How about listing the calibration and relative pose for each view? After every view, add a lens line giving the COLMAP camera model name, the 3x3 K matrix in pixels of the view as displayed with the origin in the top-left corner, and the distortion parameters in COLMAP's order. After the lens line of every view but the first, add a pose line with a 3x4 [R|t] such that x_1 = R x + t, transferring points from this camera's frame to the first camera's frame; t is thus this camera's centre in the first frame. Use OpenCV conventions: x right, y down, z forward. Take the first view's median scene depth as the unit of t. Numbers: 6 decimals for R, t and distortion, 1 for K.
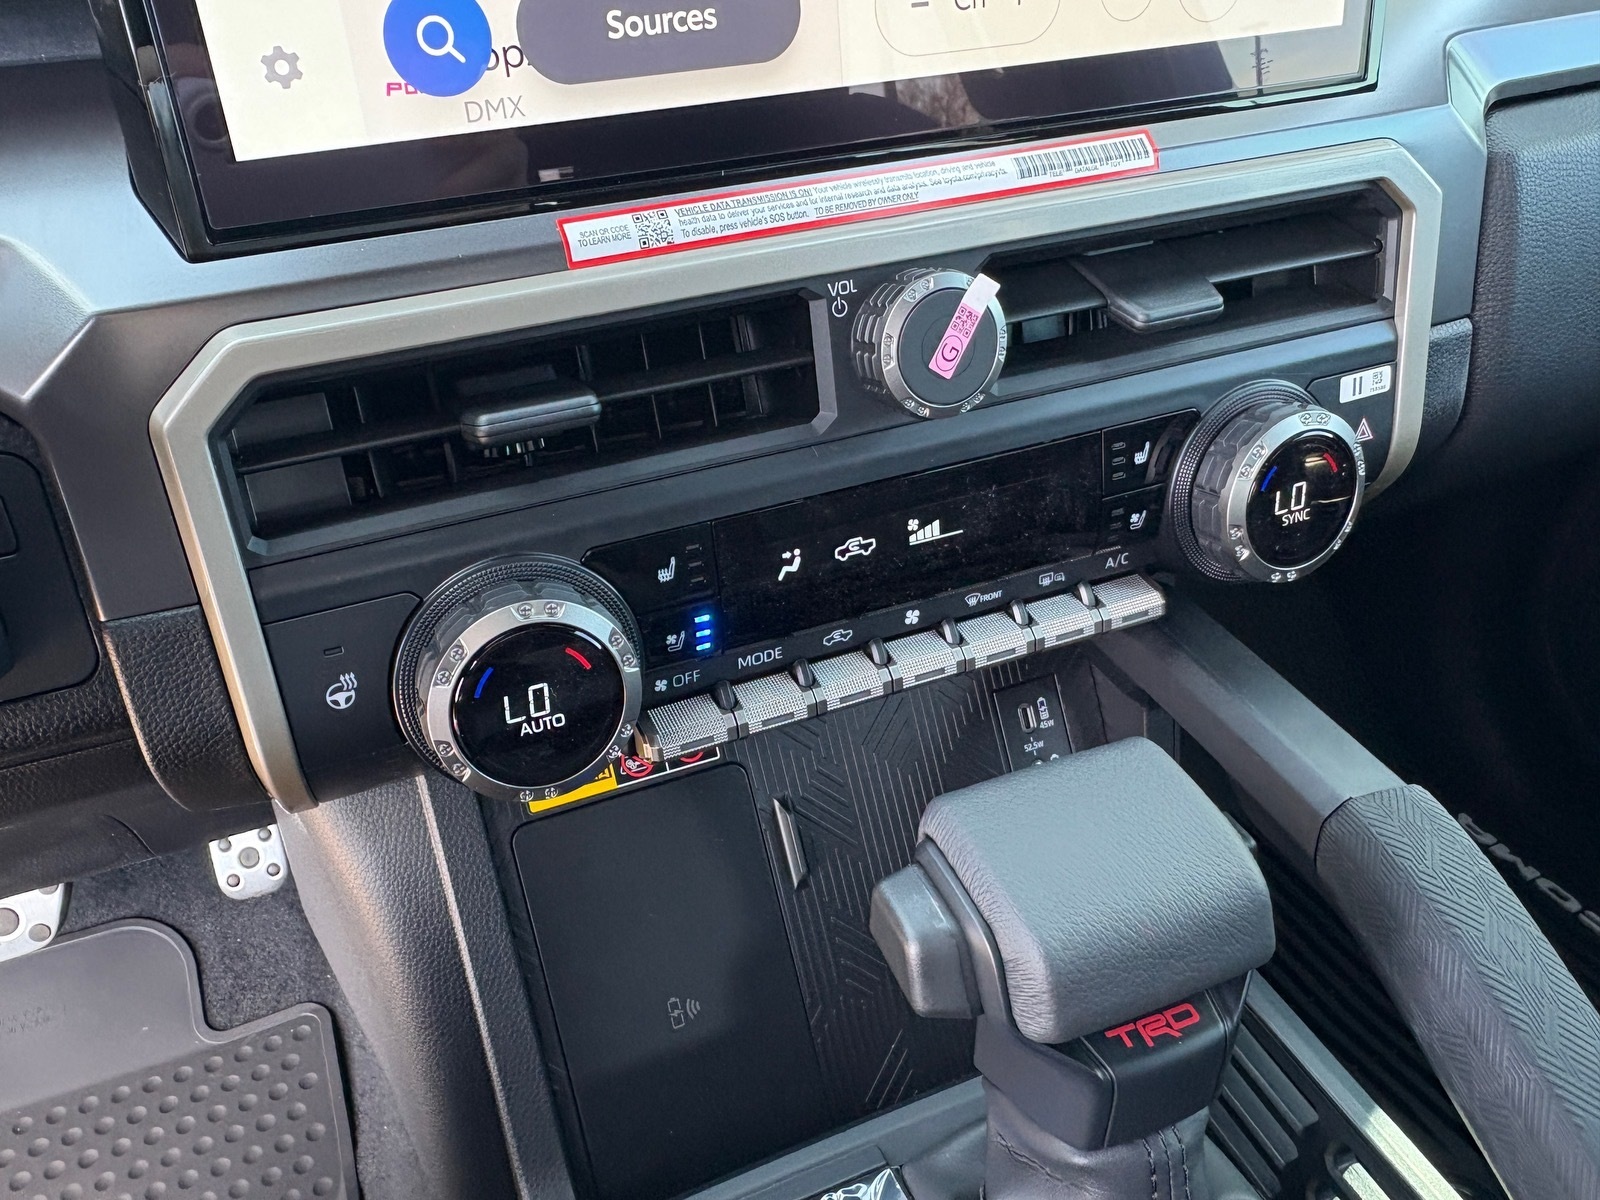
lens RADIAL K [[1231.6, 0, 745.6], [0, 1231.6, 596.0], [0, 0, 1]] dist [0.002171, 0.001541]
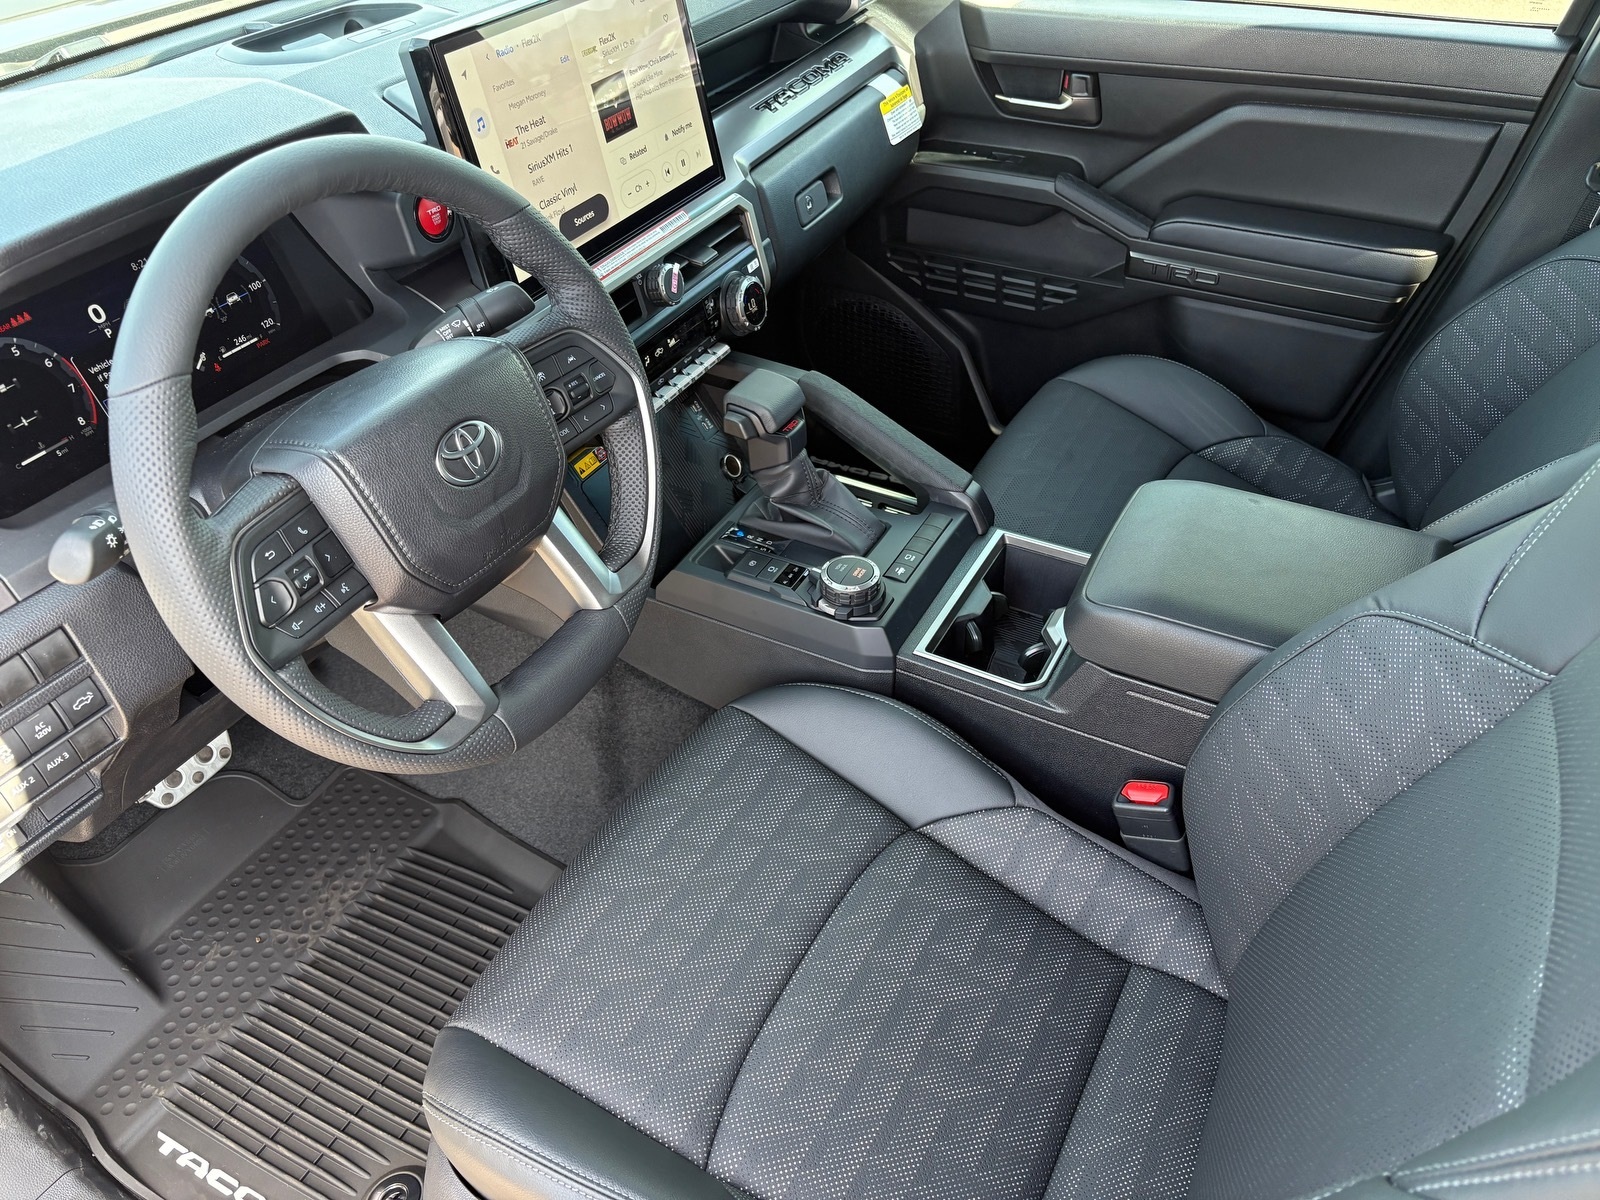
lens RADIAL K [[1198.3, 0, 800.0], [0, 1198.3, 600.0], [0, 0, 1]] dist [0.041207, -0.000353]
pose [[0.769935, -0.391572, 0.503857, -1.546883], [0.359881, 0.918493, 0.163879, 0.186741], [-0.526960, 0.055153, 0.848099, -1.961731]]
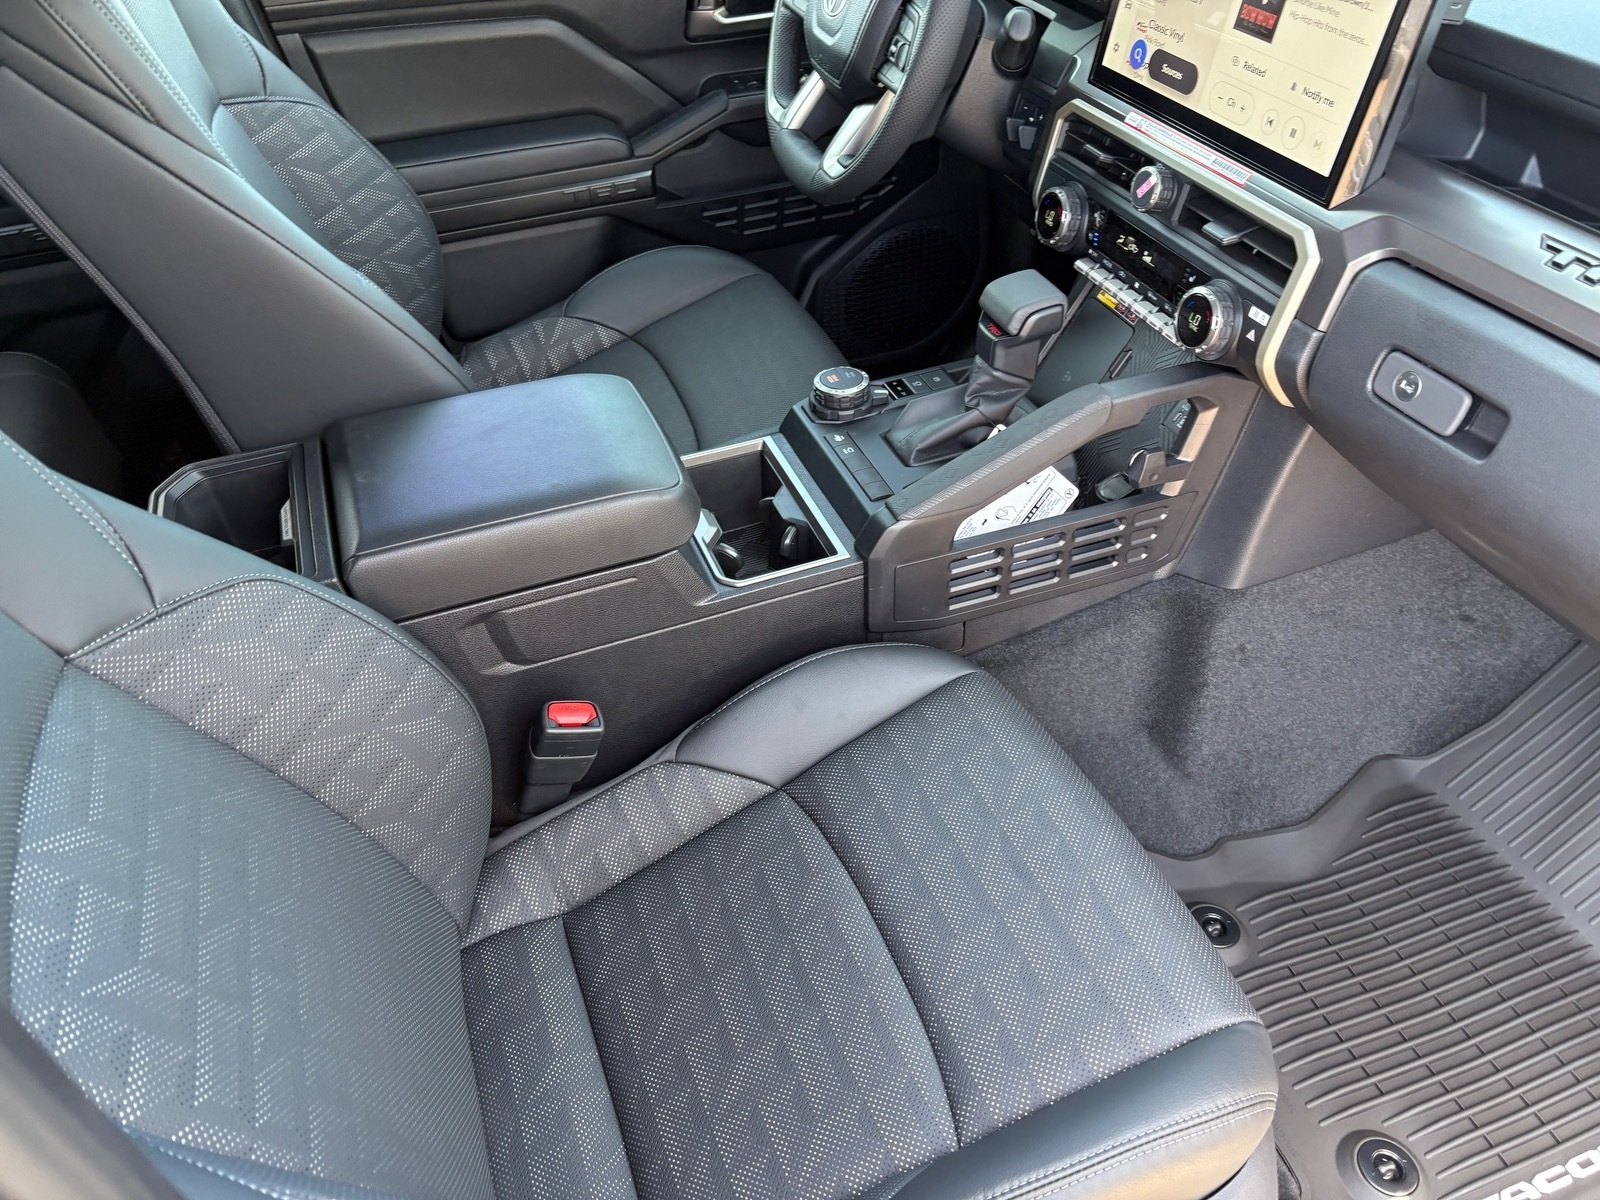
lens RADIAL K [[1210.9, 0, 800.0], [0, 1210.9, 600.0], [0, 0, 1]] dist [0.005503, 0.007377]
pose [[-0.048028, 0.654848, -0.754233, 3.083098], [-0.528807, 0.623931, 0.575389, -0.817228], [0.847382, 0.426478, 0.316323, -0.315186]]
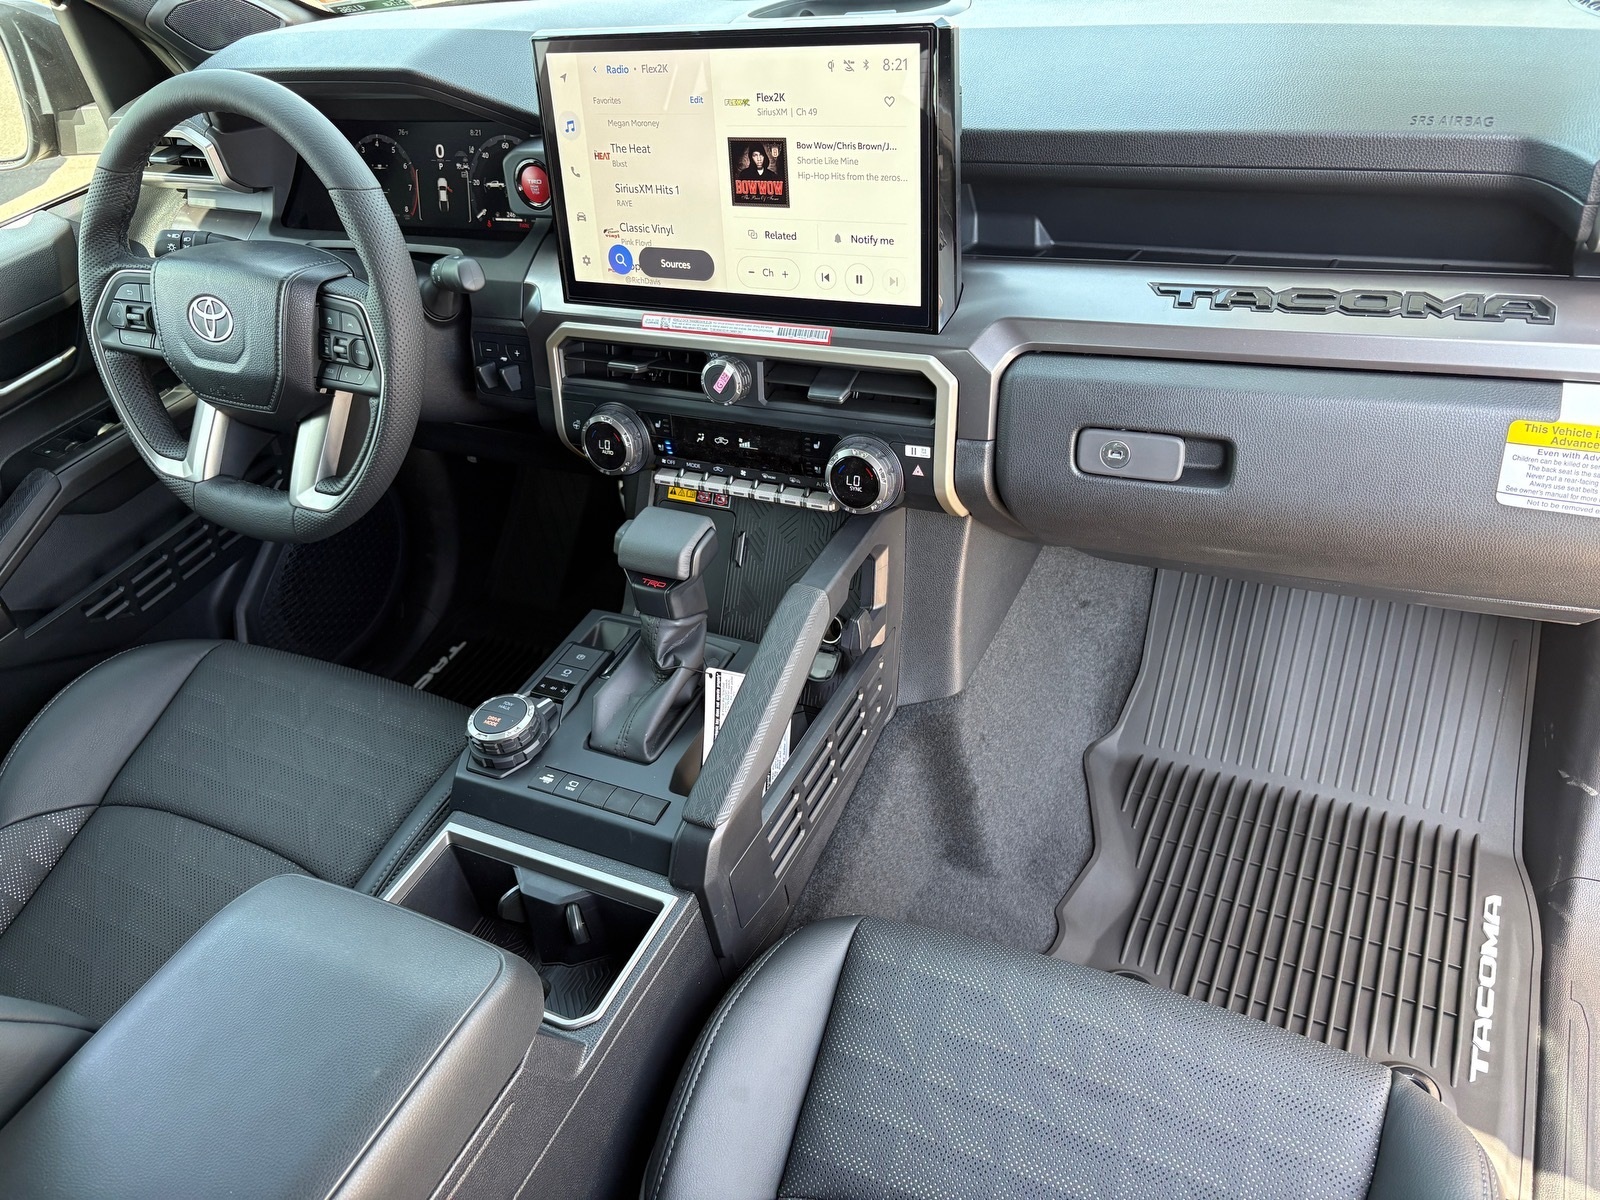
lens RADIAL K [[1220.8, 0, 771.0], [0, 1220.8, 602.7], [0, 0, 1]] dist [0.094451, -0.158664]
pose [[0.634034, 0.412891, -0.653851, 2.268732], [-0.313060, 0.910191, 0.271192, -0.523639], [0.707102, 0.032750, 0.706352, -0.980964]]
